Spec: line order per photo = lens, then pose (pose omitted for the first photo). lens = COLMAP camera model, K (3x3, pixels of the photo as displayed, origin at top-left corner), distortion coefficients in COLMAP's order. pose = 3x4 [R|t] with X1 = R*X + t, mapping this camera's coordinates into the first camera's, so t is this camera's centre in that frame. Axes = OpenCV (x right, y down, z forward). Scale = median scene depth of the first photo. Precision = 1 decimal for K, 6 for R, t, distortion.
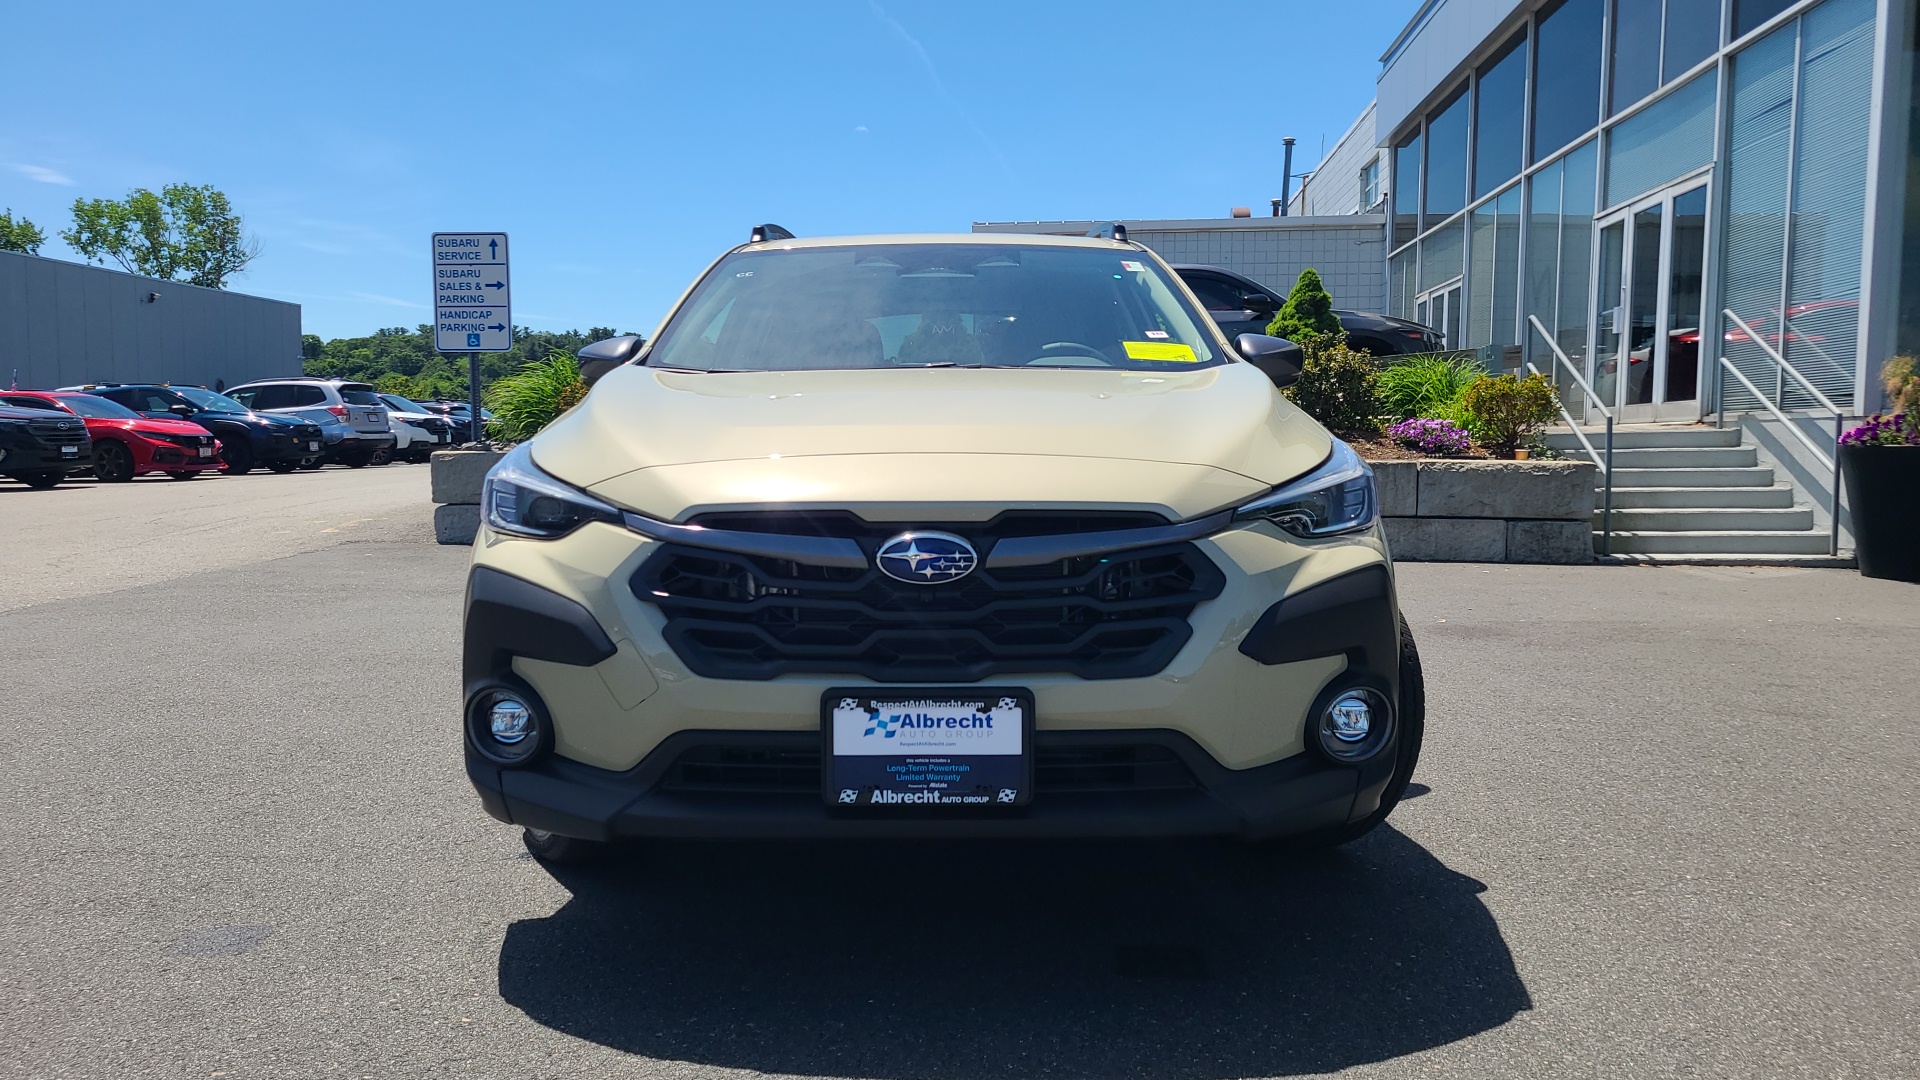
lens RADIAL K [[1464.6, 0, 960.0], [0, 1464.6, 540.0], [0, 0, 1]] dist [0.029189, -0.009981]
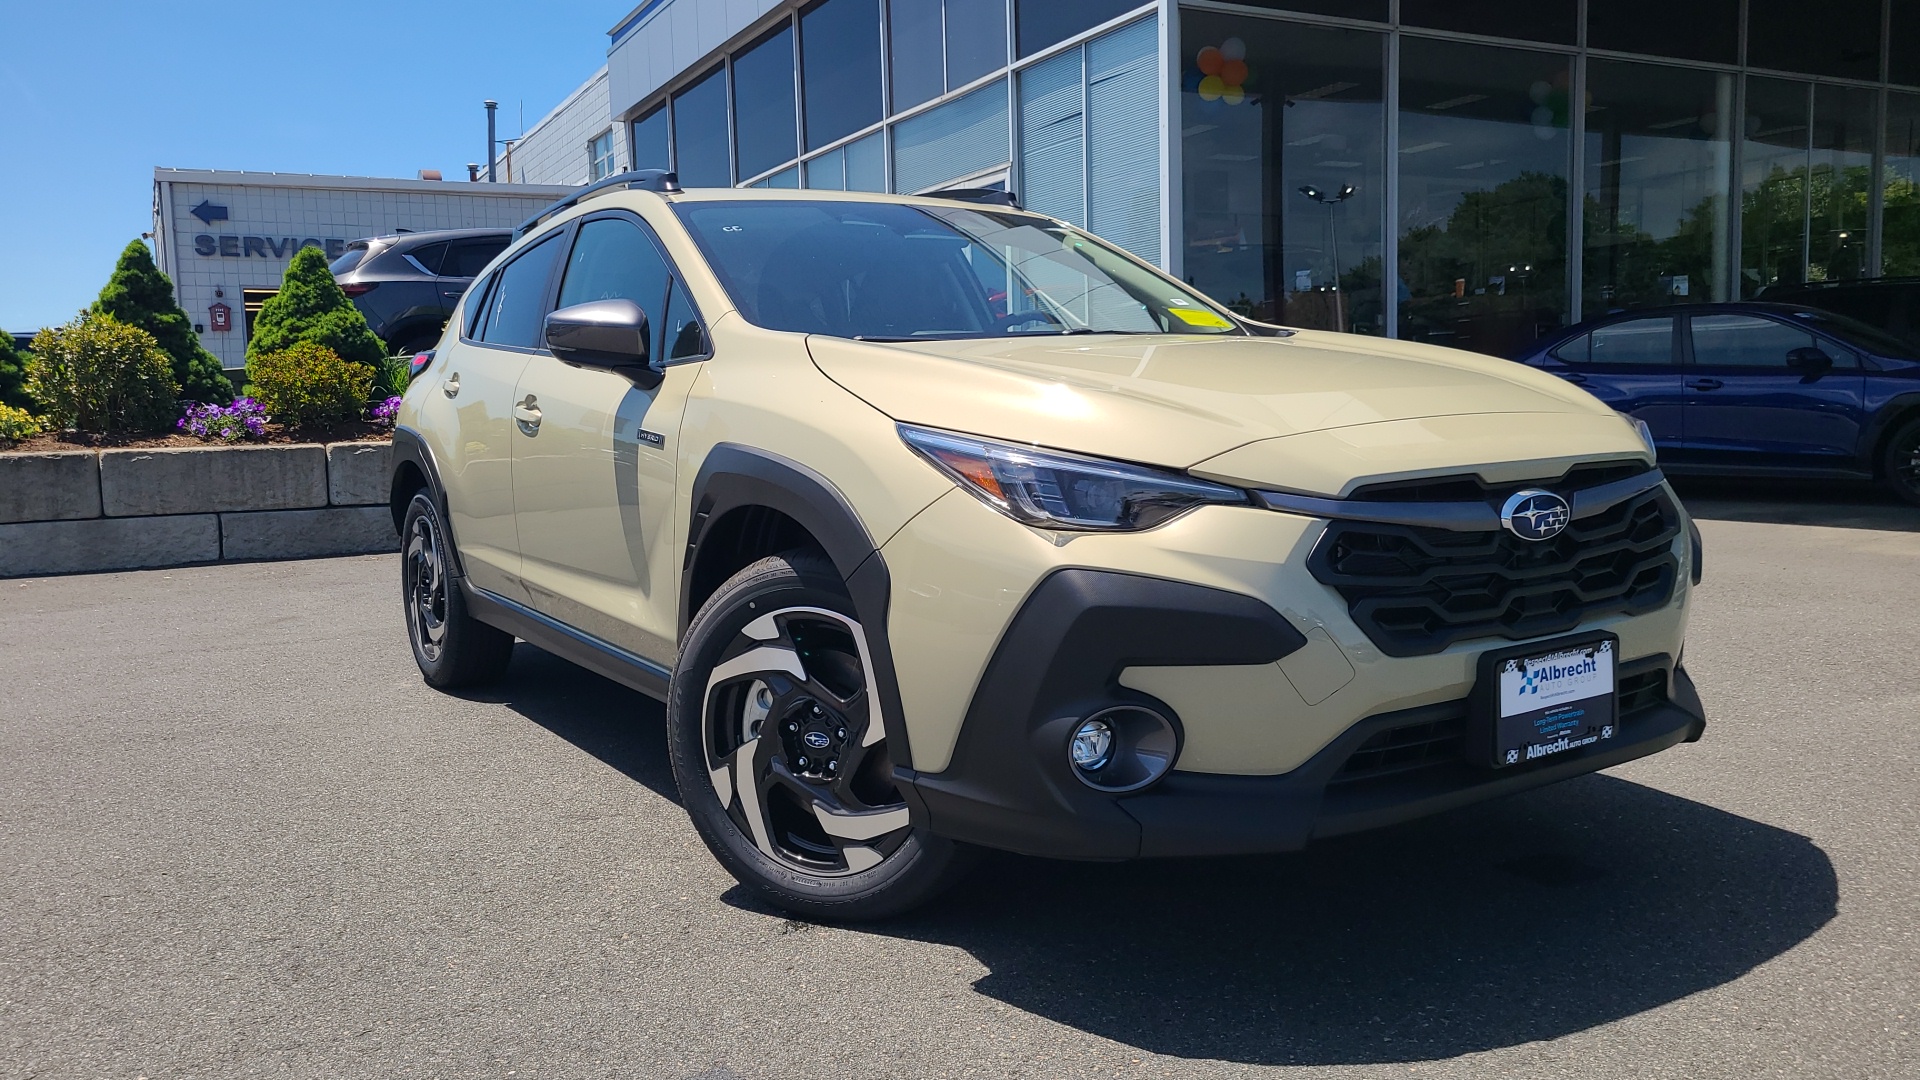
lens RADIAL K [[1441.7, 0, 960.0], [0, 1441.7, 540.0], [0, 0, 1]] dist [0.036204, -0.001566]
pose [[0.823755, -0.079409, 0.561357, -0.913626], [0.067801, 0.996835, 0.041518, -0.039341], [-0.562877, 0.003859, 0.826531, 0.382356]]
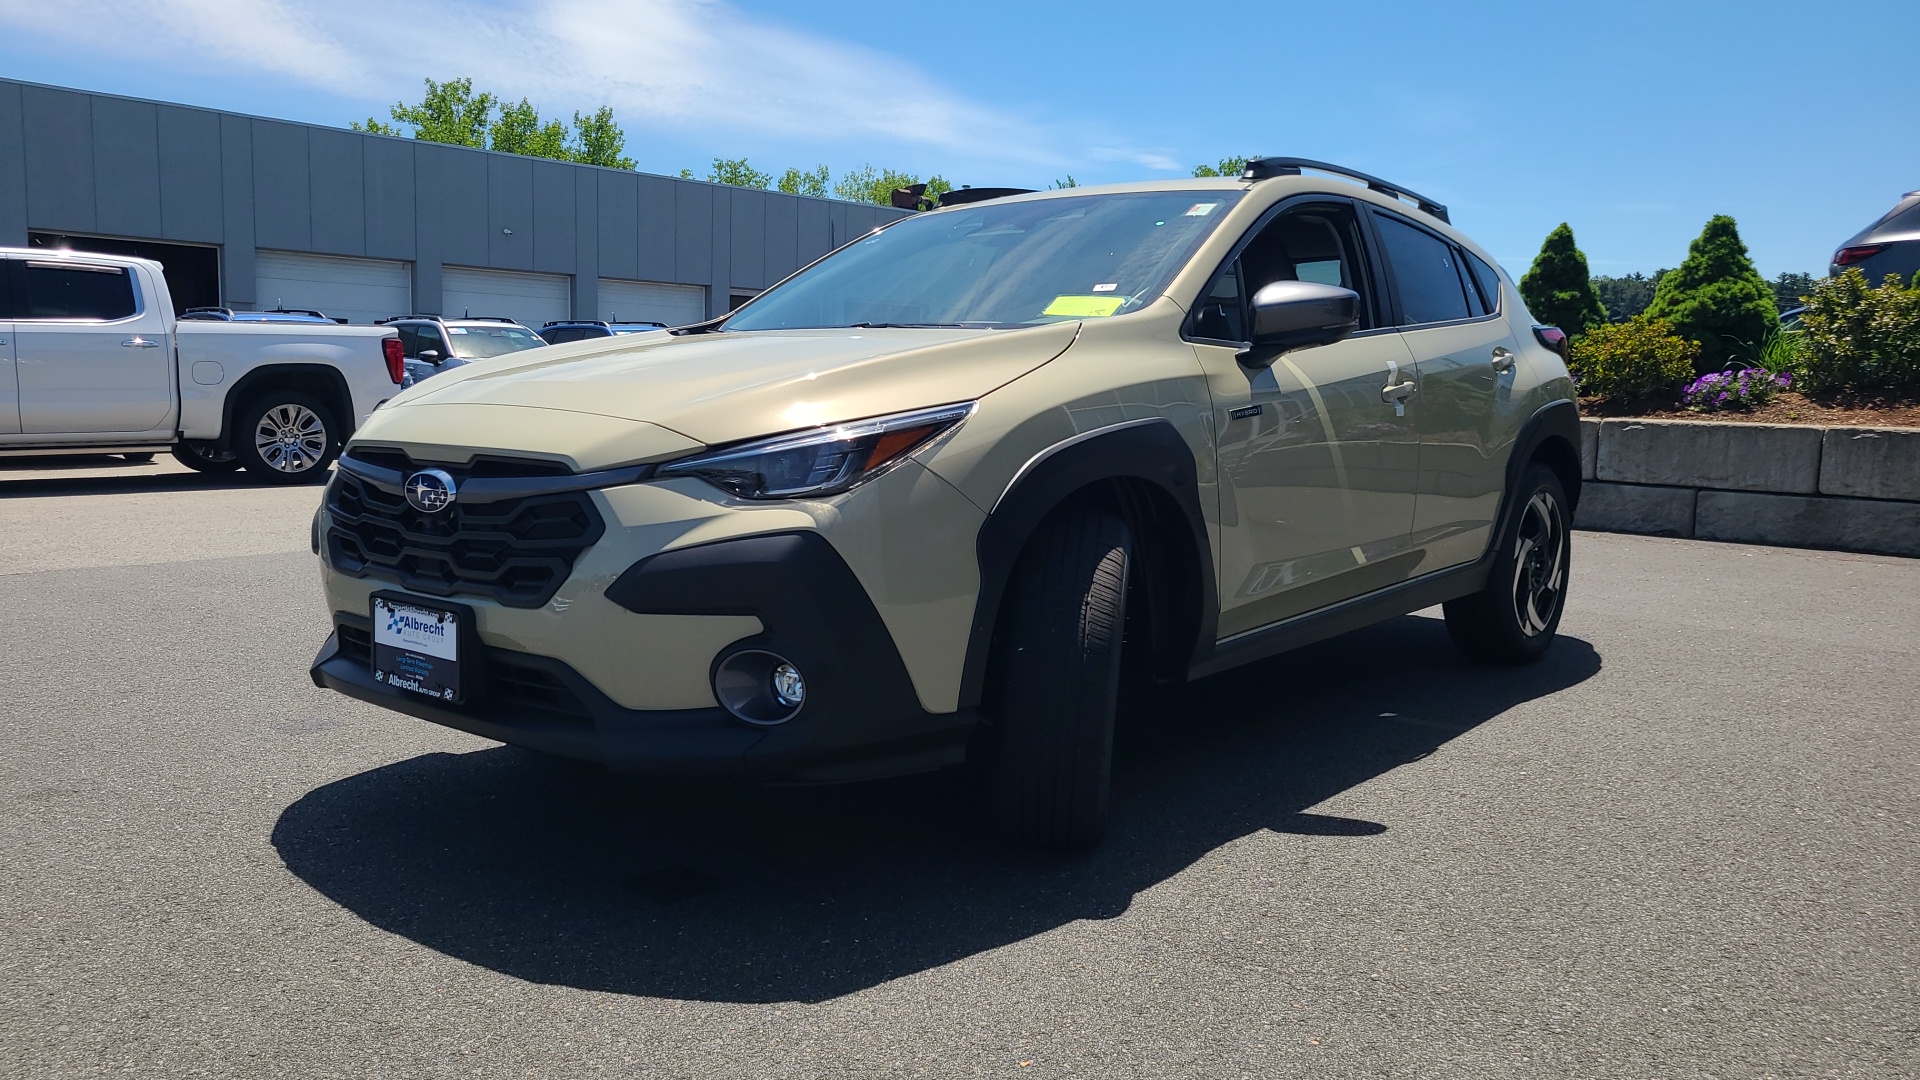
lens RADIAL K [[1440.9, 0, 892.6], [0, 1440.9, 548.2], [0, 0, 1]] dist [0.025901, -0.001325]
pose [[0.760993, 0.086891, -0.642915, 1.023757], [-0.059396, 0.996160, 0.064329, -0.039381], [0.646036, -0.010768, 0.763231, 0.331496]]
